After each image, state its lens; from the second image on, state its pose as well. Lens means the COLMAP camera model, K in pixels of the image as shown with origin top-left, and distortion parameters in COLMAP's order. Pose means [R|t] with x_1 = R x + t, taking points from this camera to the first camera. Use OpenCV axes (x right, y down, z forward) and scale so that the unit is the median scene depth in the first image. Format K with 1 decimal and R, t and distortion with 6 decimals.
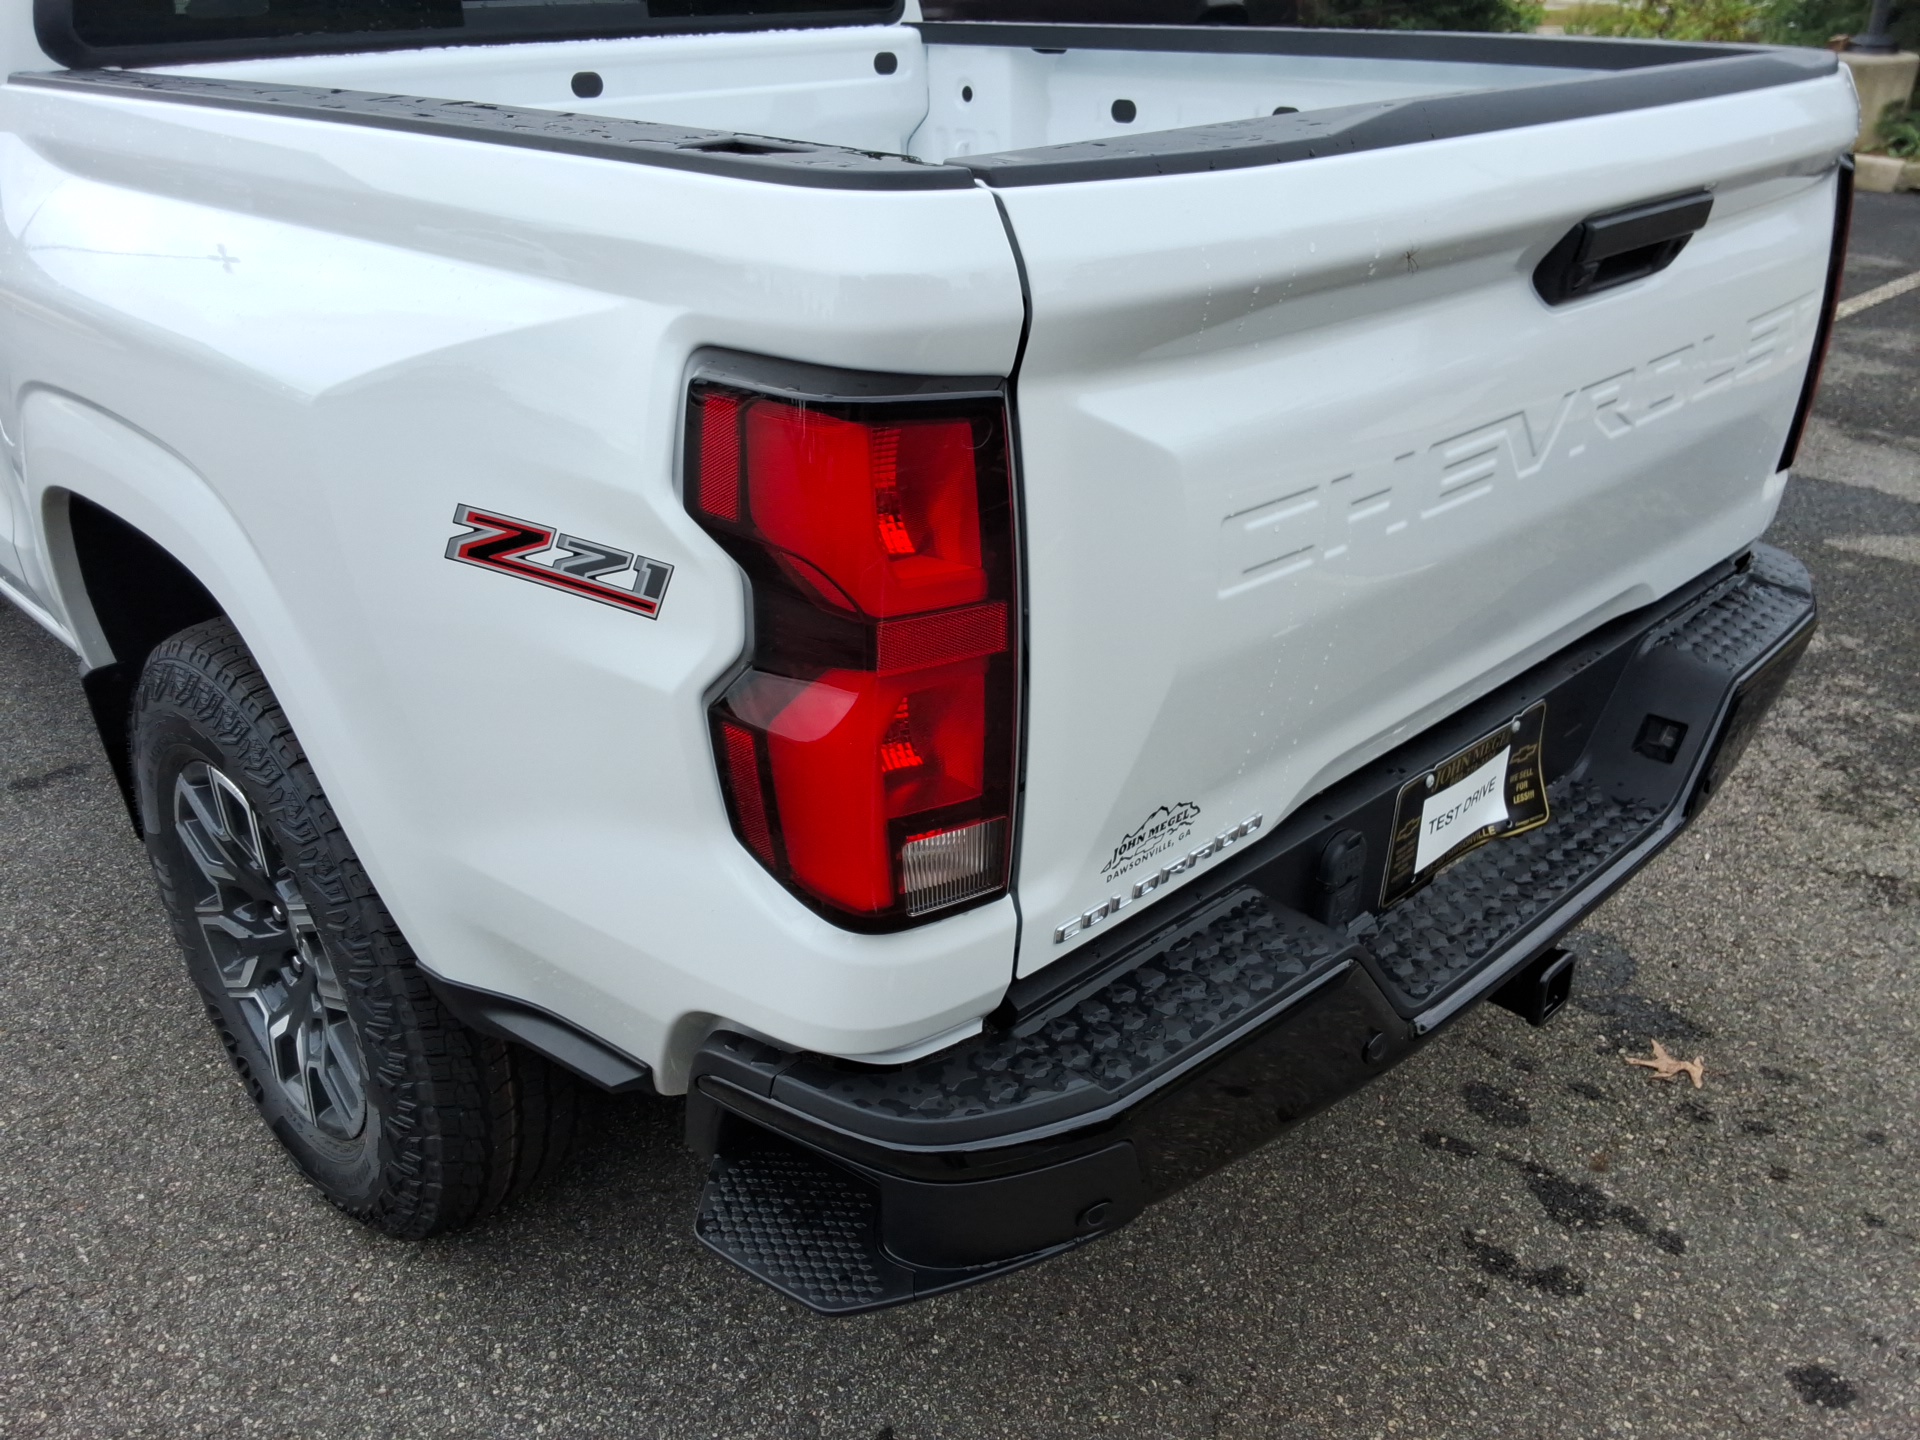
lens RADIAL K [[1559.1, 0, 968.7], [0, 1559.1, 729.1], [0, 0, 1]] dist [0.133365, -0.238242]
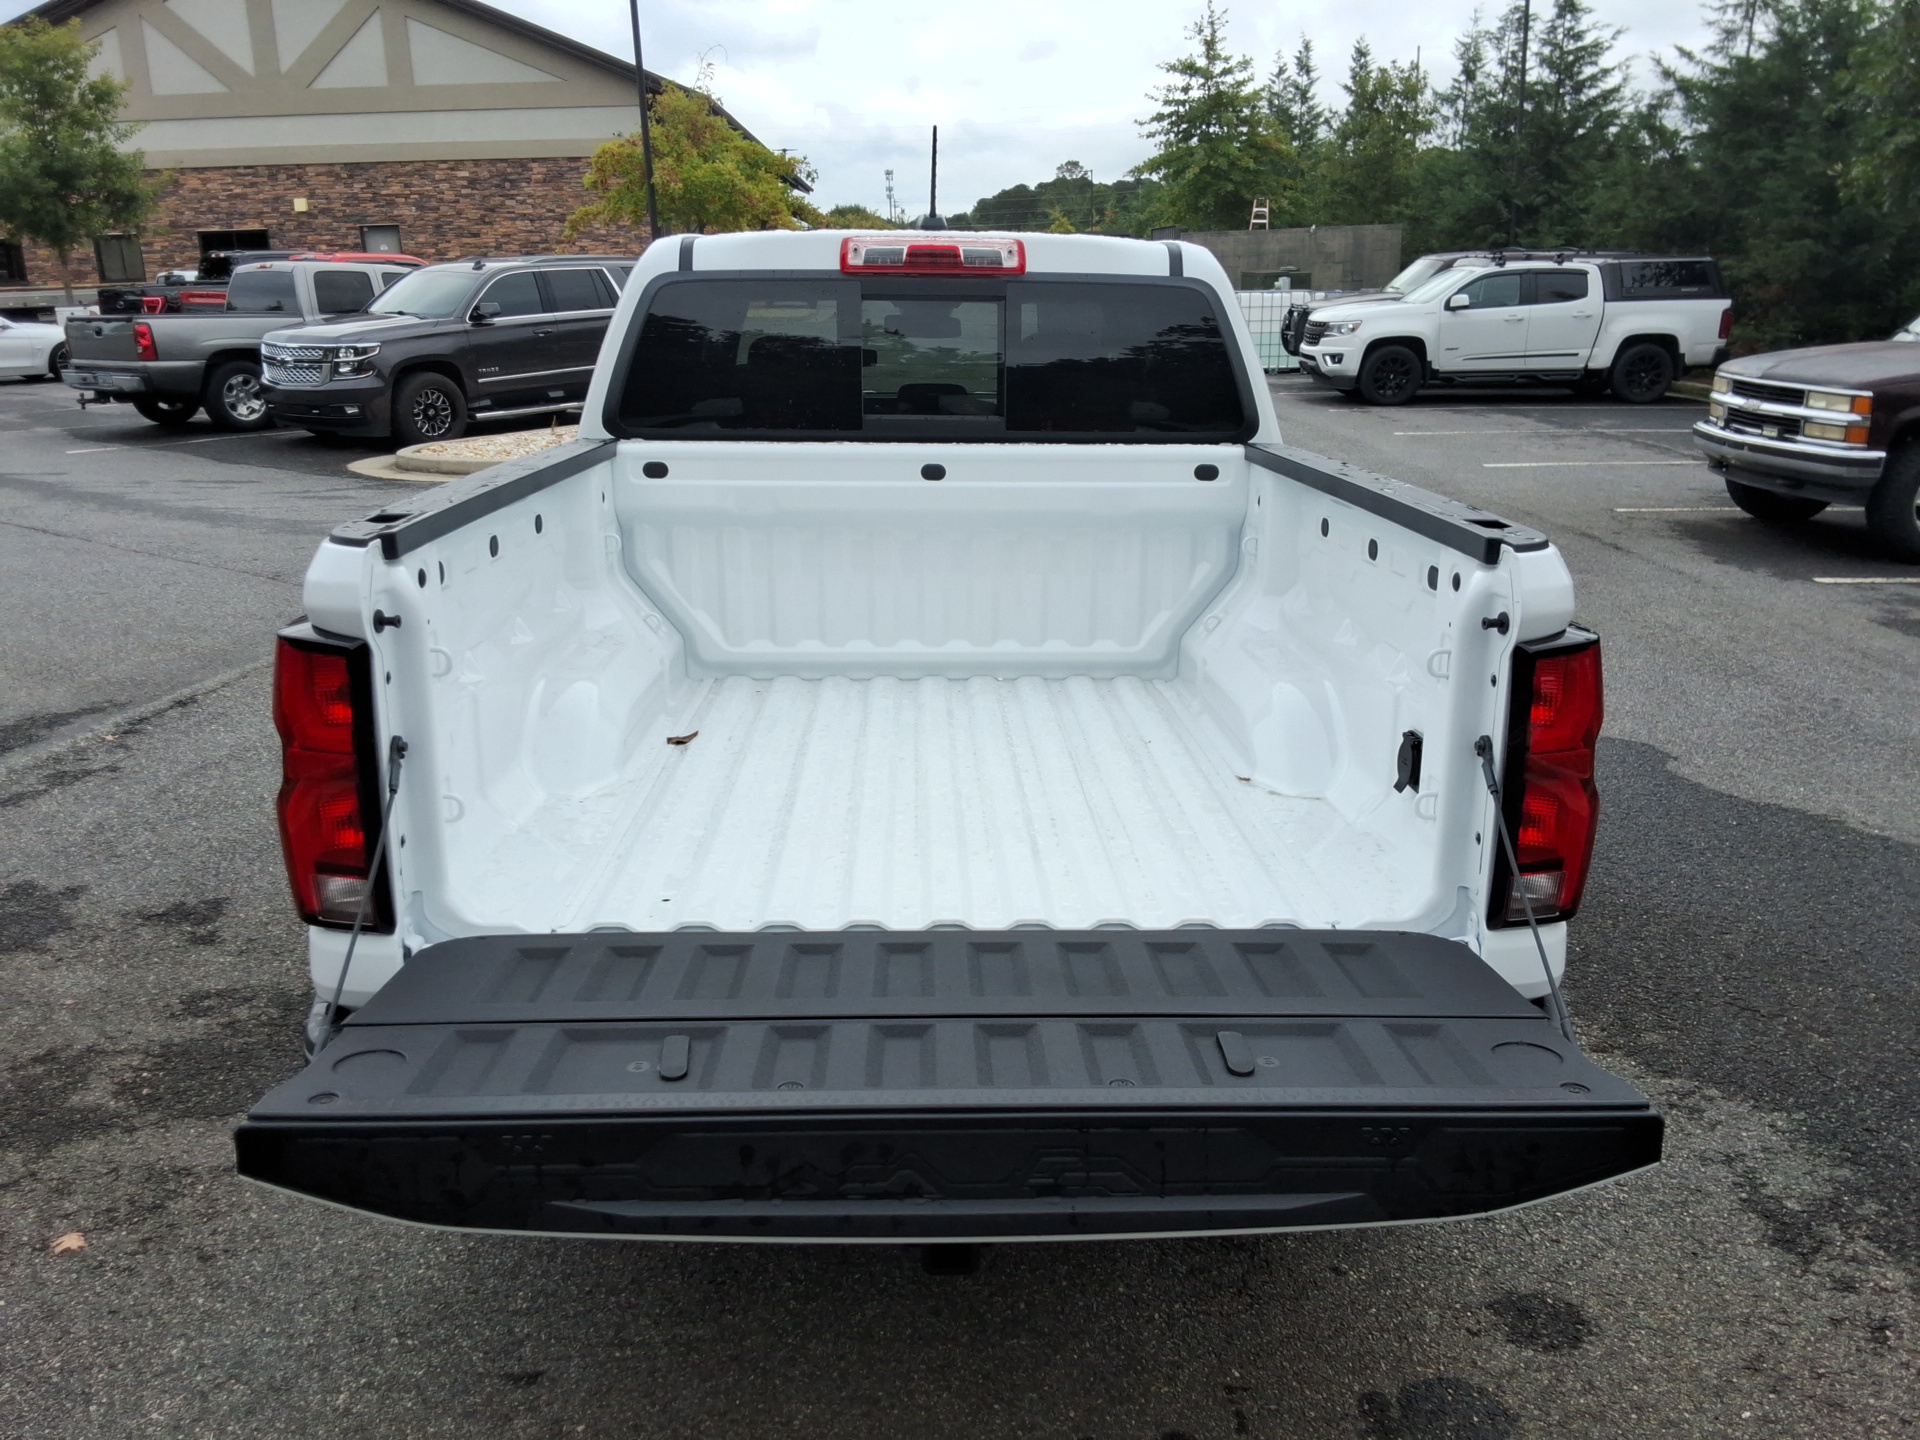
lens RADIAL K [[1557.7, 0, 960.0], [0, 1557.7, 720.0], [0, 0, 1]] dist [0.101735, -0.162679]
pose [[0.732460, 0.188685, -0.654141, 0.955207], [-0.316247, 0.945171, -0.081480, -0.105009], [0.602901, 0.266551, 0.751972, 0.001628]]
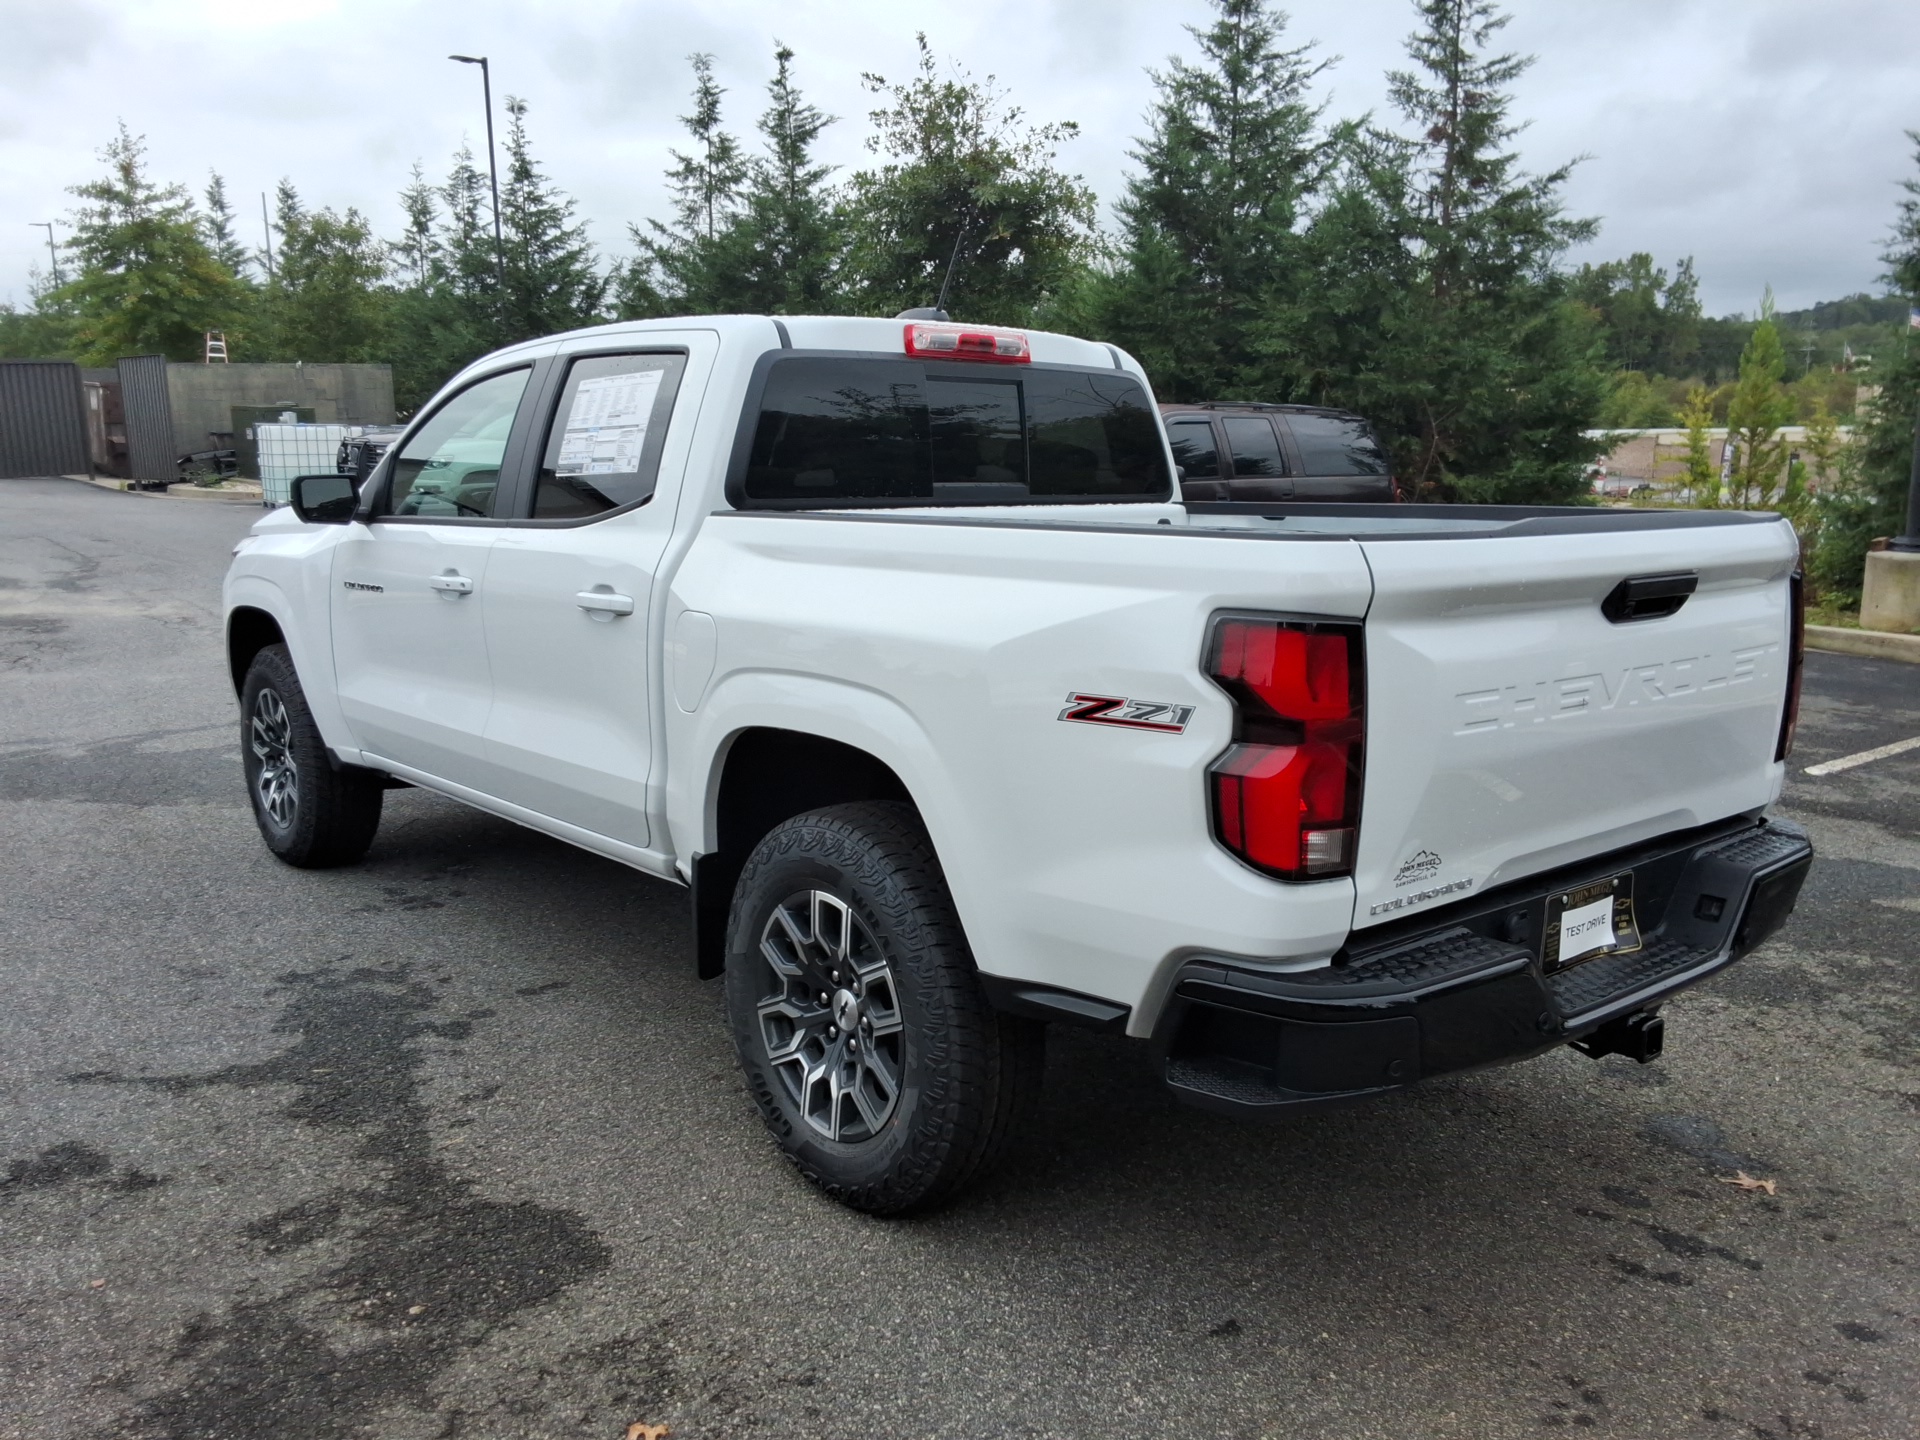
lens RADIAL K [[1553.1, 0, 963.6], [0, 1553.1, 720.8], [0, 0, 1]] dist [0.131505, -0.217656]
pose [[0.997411, 0.025500, -0.067244, -0.205209], [-0.043985, 0.956061, -0.289851, 0.312060], [0.056898, 0.292058, 0.954707, -0.602211]]
